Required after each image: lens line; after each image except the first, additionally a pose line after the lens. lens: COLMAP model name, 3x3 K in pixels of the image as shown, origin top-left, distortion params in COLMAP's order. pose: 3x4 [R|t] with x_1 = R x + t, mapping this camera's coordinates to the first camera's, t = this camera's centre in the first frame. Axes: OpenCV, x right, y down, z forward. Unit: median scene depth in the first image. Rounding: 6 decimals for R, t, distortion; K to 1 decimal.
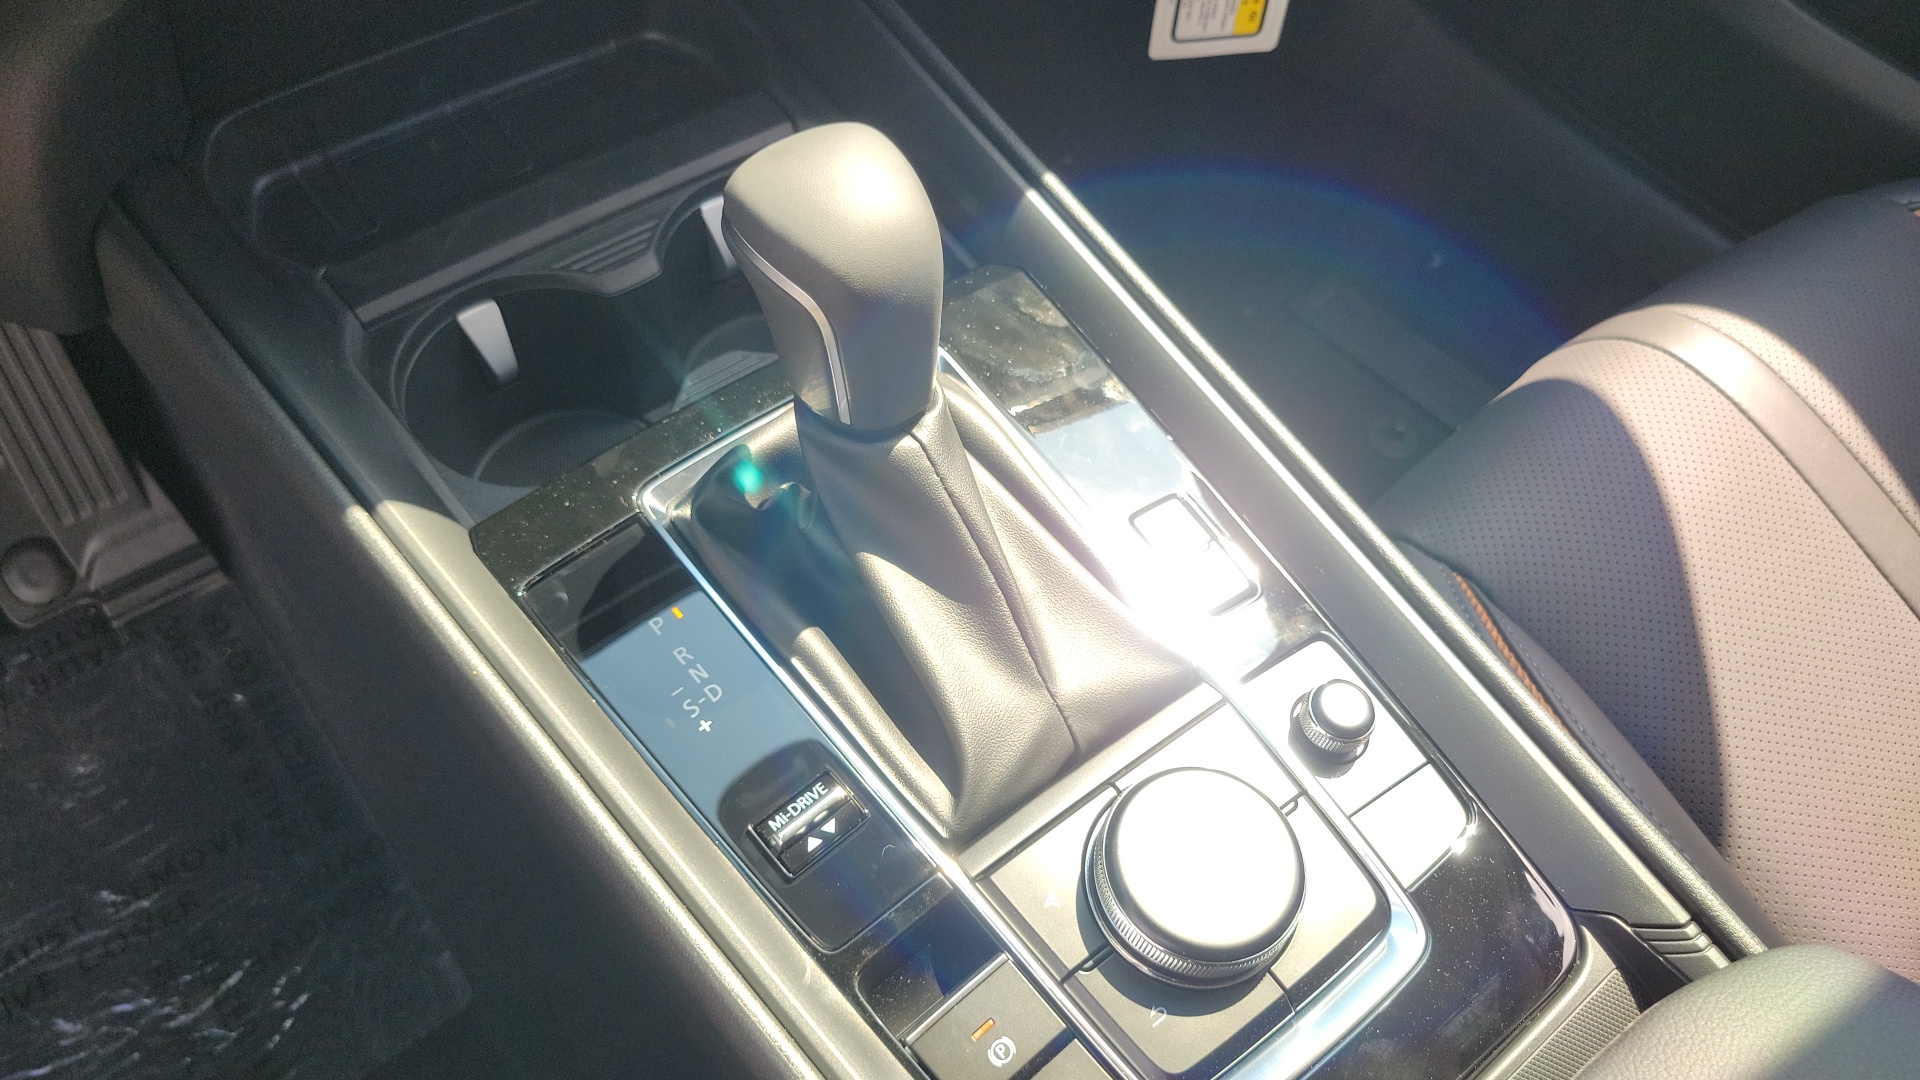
lens RADIAL K [[1466.6, 0, 926.0], [0, 1466.6, 543.7], [0, 0, 1]] dist [0.032225, -0.027240]
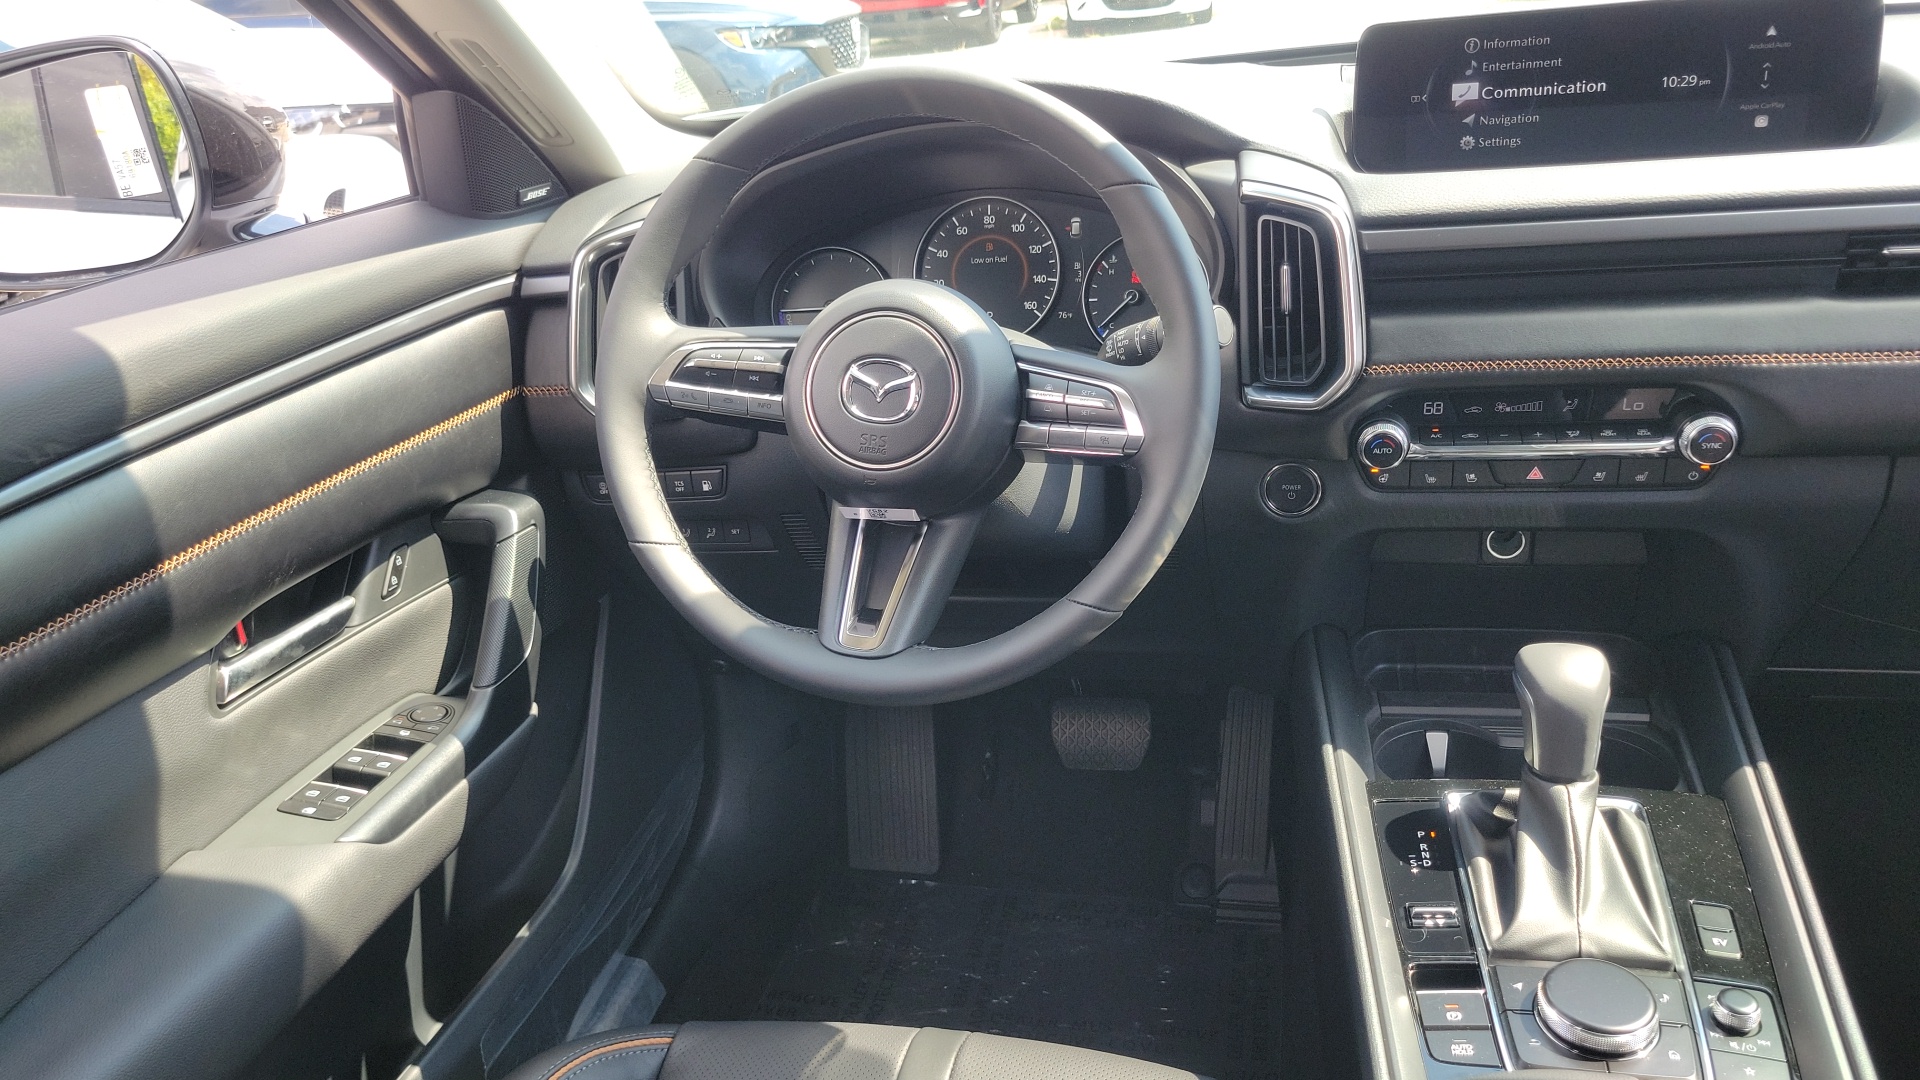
lens RADIAL K [[1466.6, 0, 933.4], [0, 1466.6, 545.2], [0, 0, 1]] dist [0.032225, -0.027240]
pose [[0.625776, 0.186977, -0.757261, 0.751152], [-0.552175, 0.791897, -0.260771, 0.550369], [0.550914, 0.581325, 0.598794, -0.753831]]
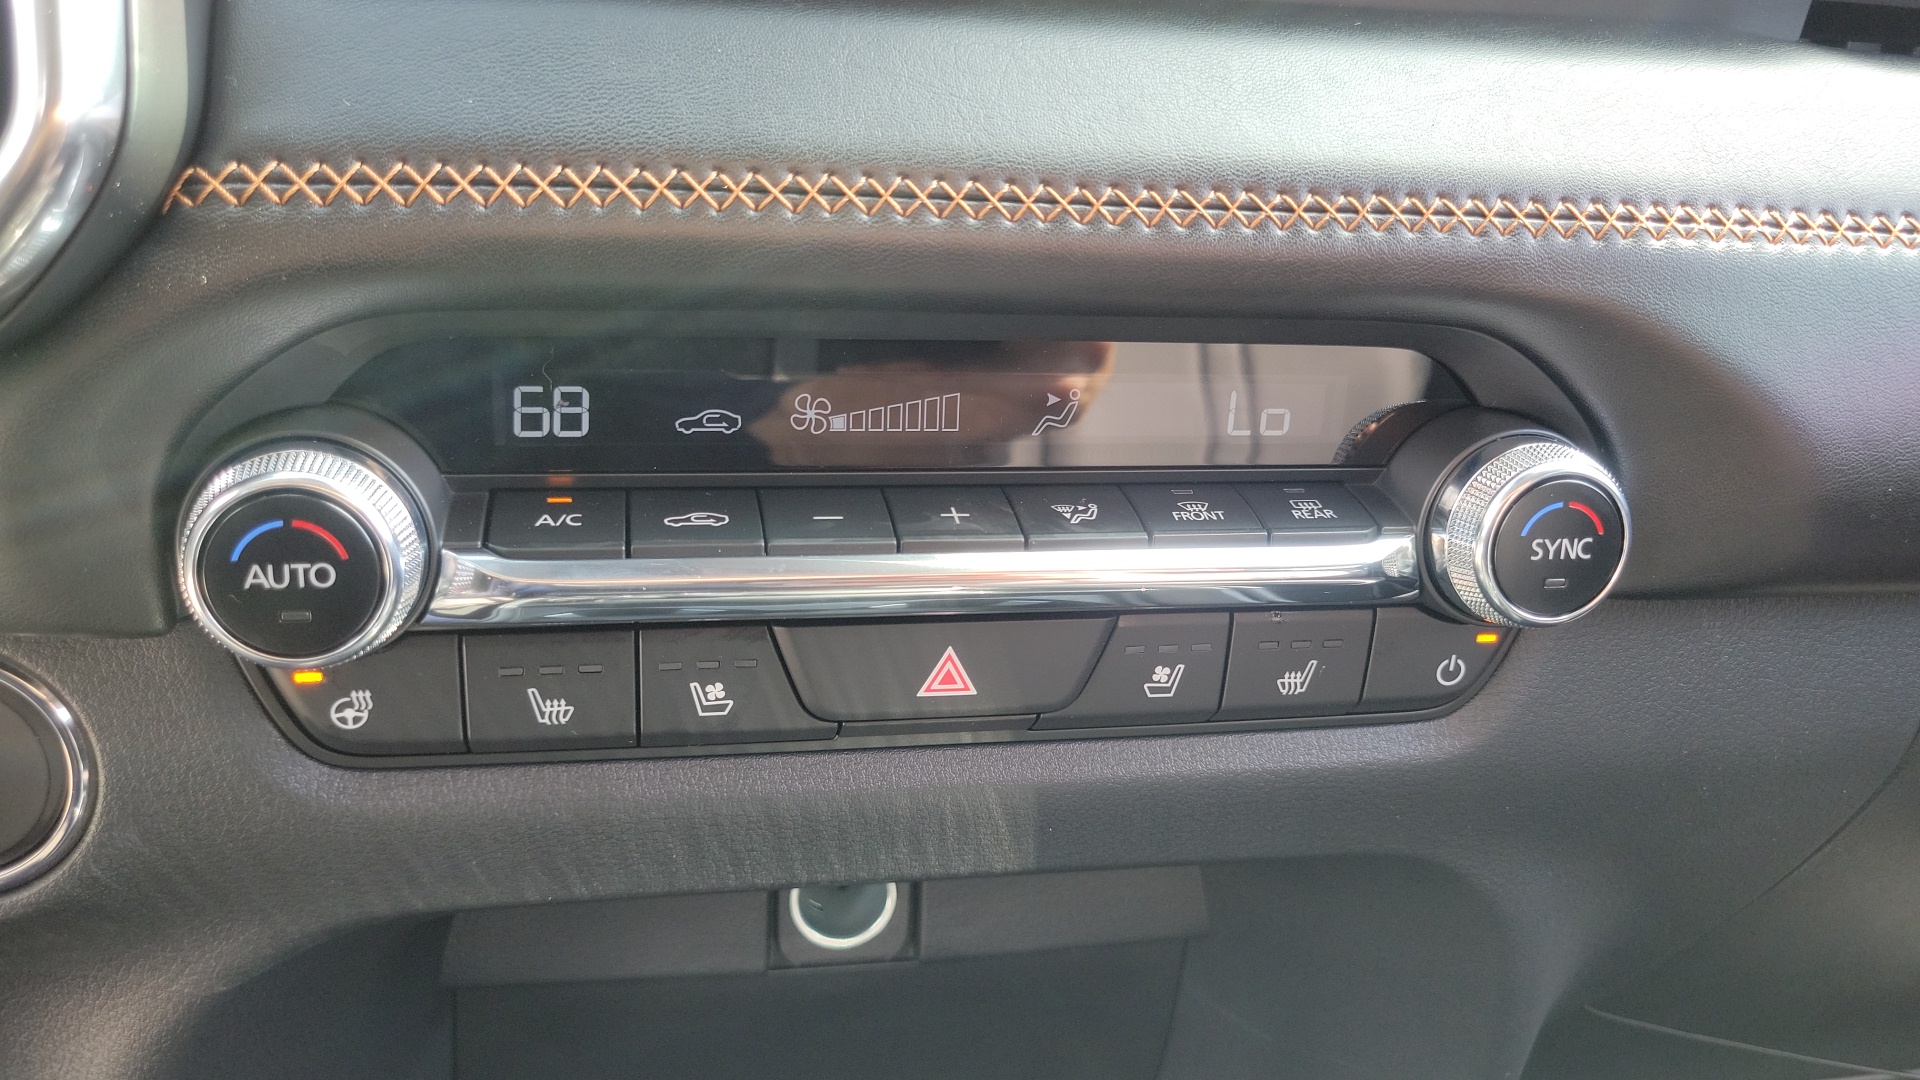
lens RADIAL K [[1466.6, 0, 951.3], [0, 1466.6, 535.5], [0, 0, 1]] dist [0.032225, -0.027240]
pose [[0.903524, 0.070499, -0.422700, 0.016006], [-0.338940, 0.721143, -0.604212, -0.156499], [0.262230, 0.689190, 0.675465, 0.350572]]
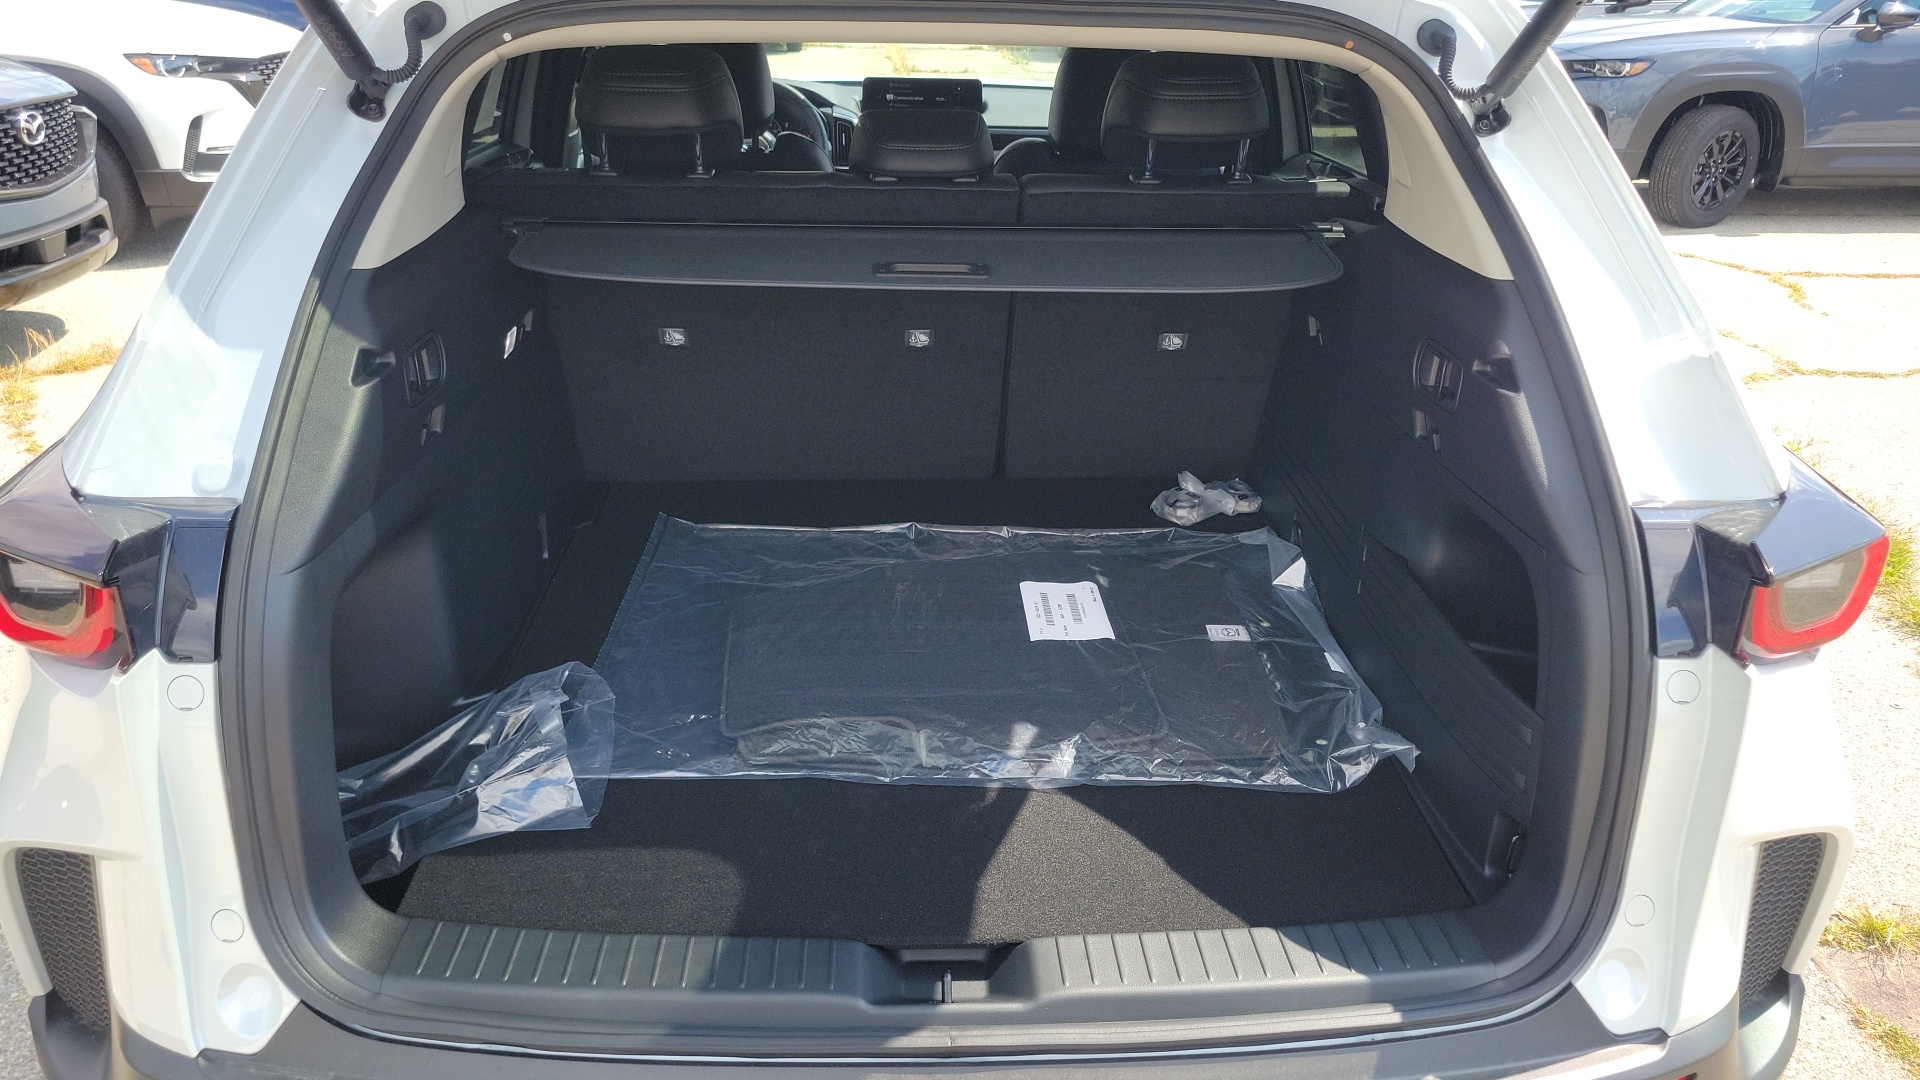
lens RADIAL K [[1466.6, 0, 957.8], [0, 1466.6, 539.4], [0, 0, 1]] dist [0.032225, -0.027240]
pose [[0.825827, 0.174874, -0.536123, 4.320740], [-0.444193, 0.787428, -0.427375, 4.021174], [0.347422, 0.591080, 0.727958, -3.562051]]
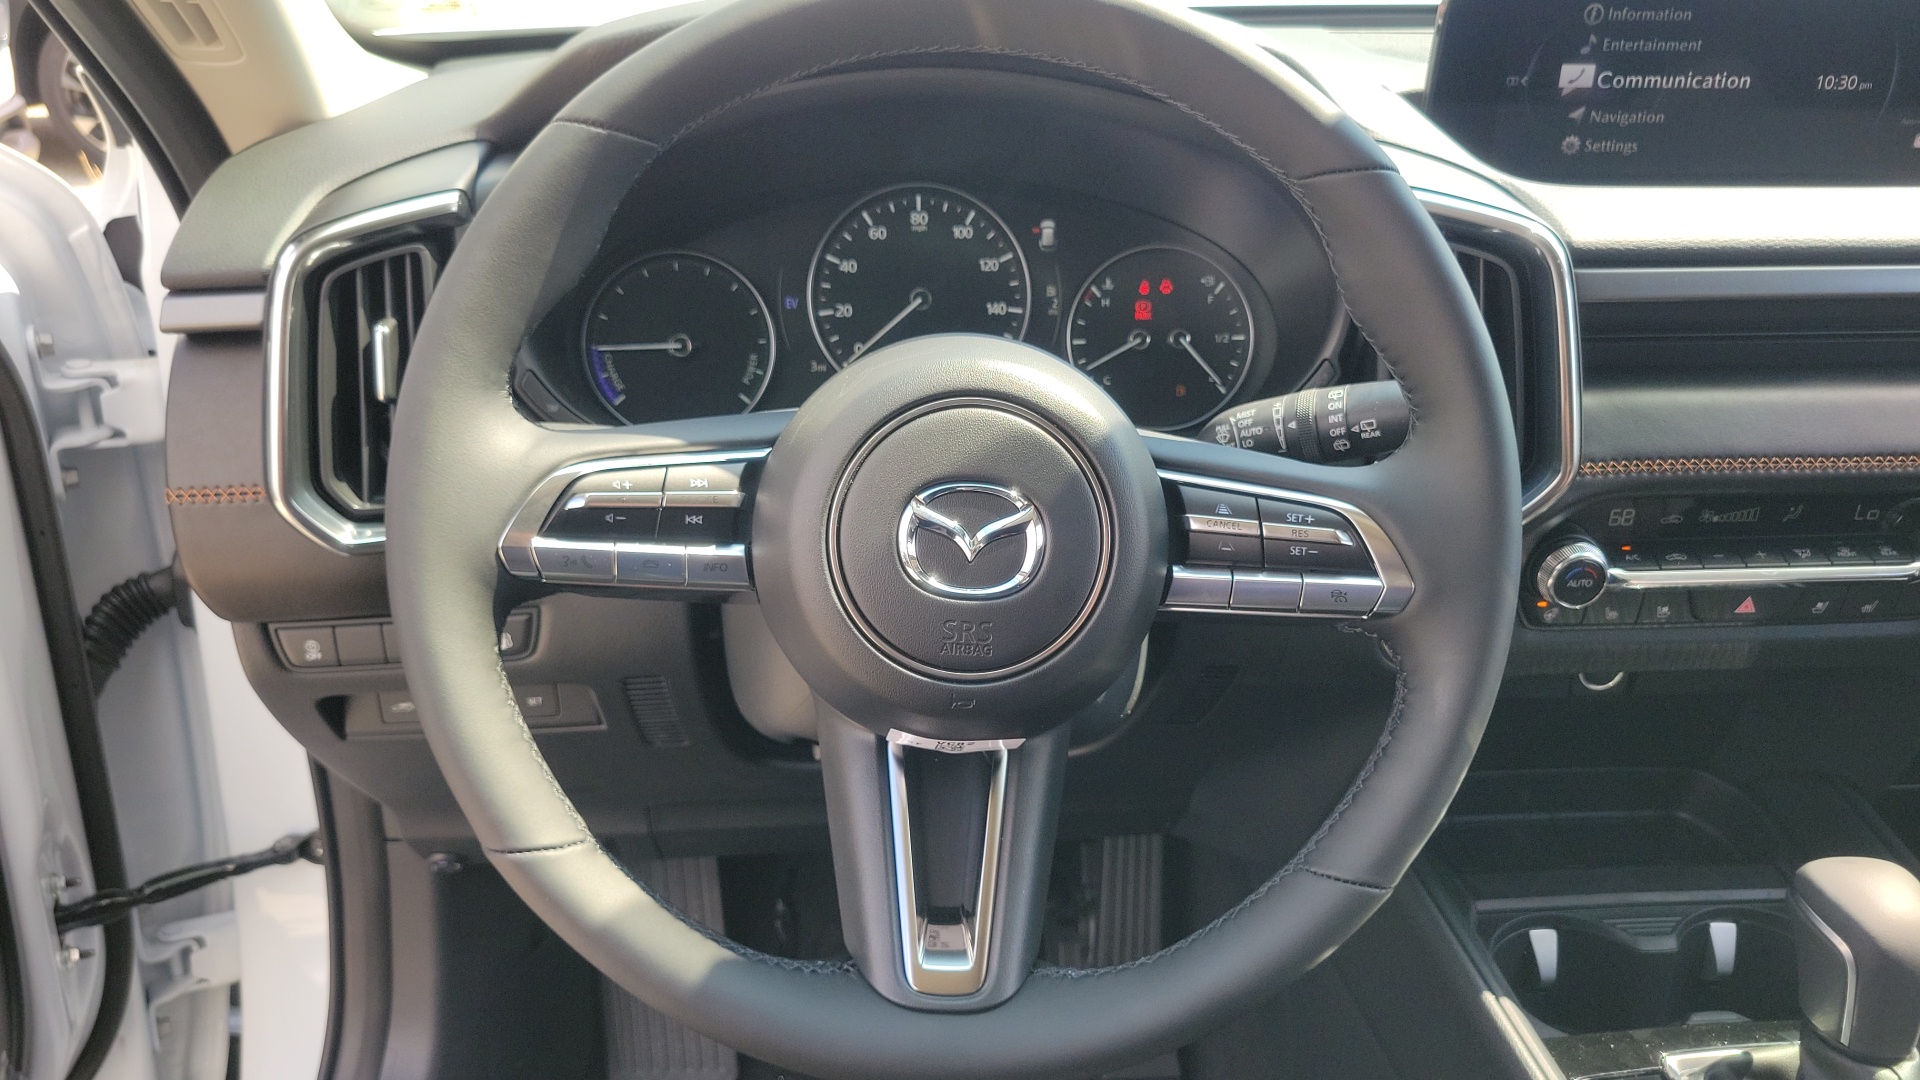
lens RADIAL K [[1466.6, 0, 953.6], [0, 1466.6, 530.9], [0, 0, 1]] dist [0.032225, -0.027240]
pose [[0.837916, 0.175079, -0.516957, -0.099185], [-0.421902, 0.808651, -0.409978, 0.391652], [0.346259, 0.561632, 0.751448, -0.596991]]
